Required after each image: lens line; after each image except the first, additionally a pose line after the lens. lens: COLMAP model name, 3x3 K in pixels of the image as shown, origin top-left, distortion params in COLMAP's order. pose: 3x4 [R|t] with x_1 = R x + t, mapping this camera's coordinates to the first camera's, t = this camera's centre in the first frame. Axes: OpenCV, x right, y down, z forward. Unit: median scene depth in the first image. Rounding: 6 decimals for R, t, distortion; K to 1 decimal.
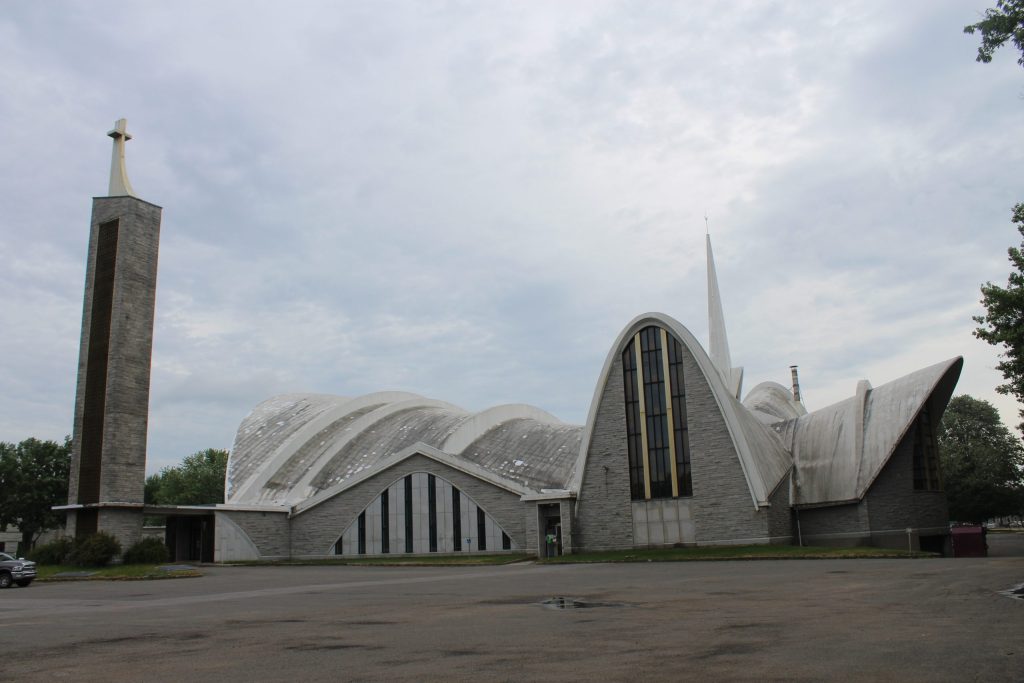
lens RADIAL K [[837.5, 0, 512.0], [0, 837.5, 341.5], [0, 0, 1]] dist [-0.167814, 0.003446]
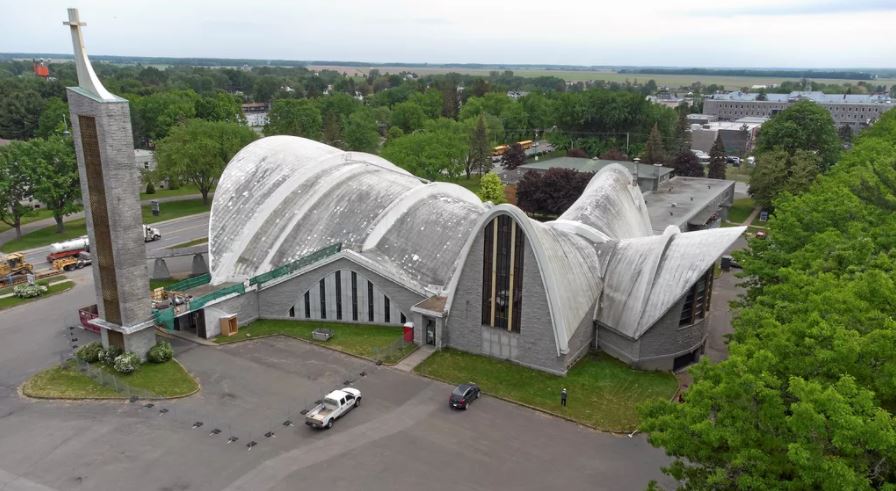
lens RADIAL K [[686.6, 0, 448.0], [0, 686.6, 245.5], [0, 0, 1]] dist [0.004990, 0.001007]
pose [[0.998669, 0.051198, 0.006174, 0.059895], [-0.047533, 0.867463, 0.495226, -0.496557], [0.019999, -0.494861, 0.868742, -0.020716]]
